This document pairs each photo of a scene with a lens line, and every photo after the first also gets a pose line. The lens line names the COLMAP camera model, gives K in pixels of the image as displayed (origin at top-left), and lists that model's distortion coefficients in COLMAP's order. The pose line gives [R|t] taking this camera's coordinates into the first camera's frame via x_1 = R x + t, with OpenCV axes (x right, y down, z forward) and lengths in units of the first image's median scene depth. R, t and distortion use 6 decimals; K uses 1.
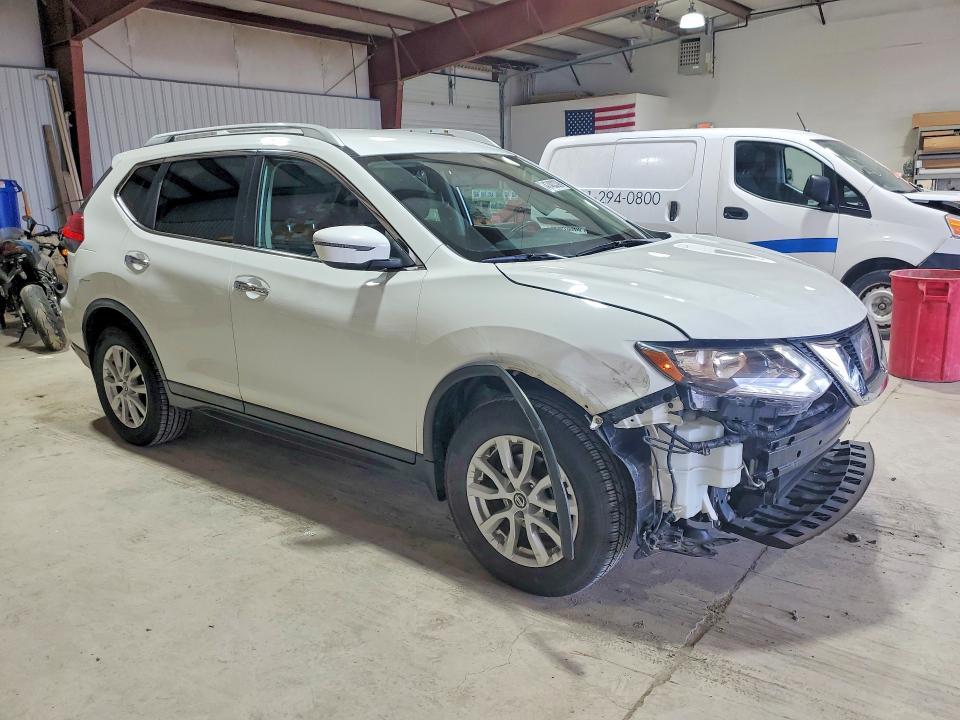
lens RADIAL K [[740.6, 0, 480.1], [0, 740.6, 360.1], [0, 0, 1]] dist [0.011456, 0.008883]
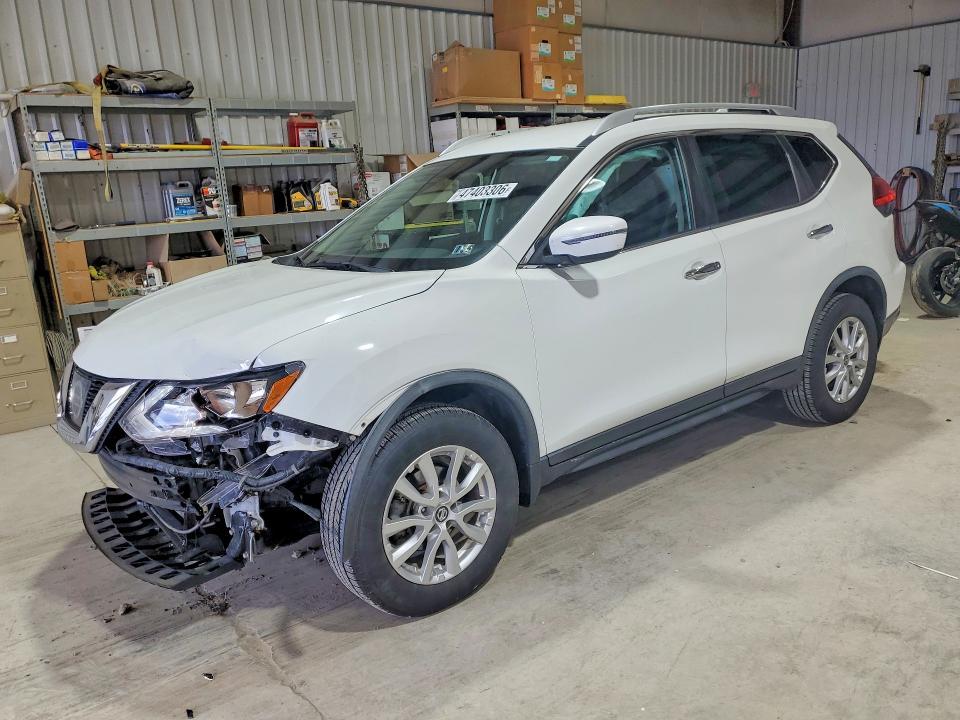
lens RADIAL K [[740.6, 0, 480.1], [0, 740.6, 359.9], [0, 0, 1]] dist [0.011456, 0.008883]
pose [[-0.213748, 0.275774, -0.937156, 1.194724], [-0.166009, 0.935119, 0.313038, -0.410501], [0.962680, 0.222488, -0.154098, 1.508987]]
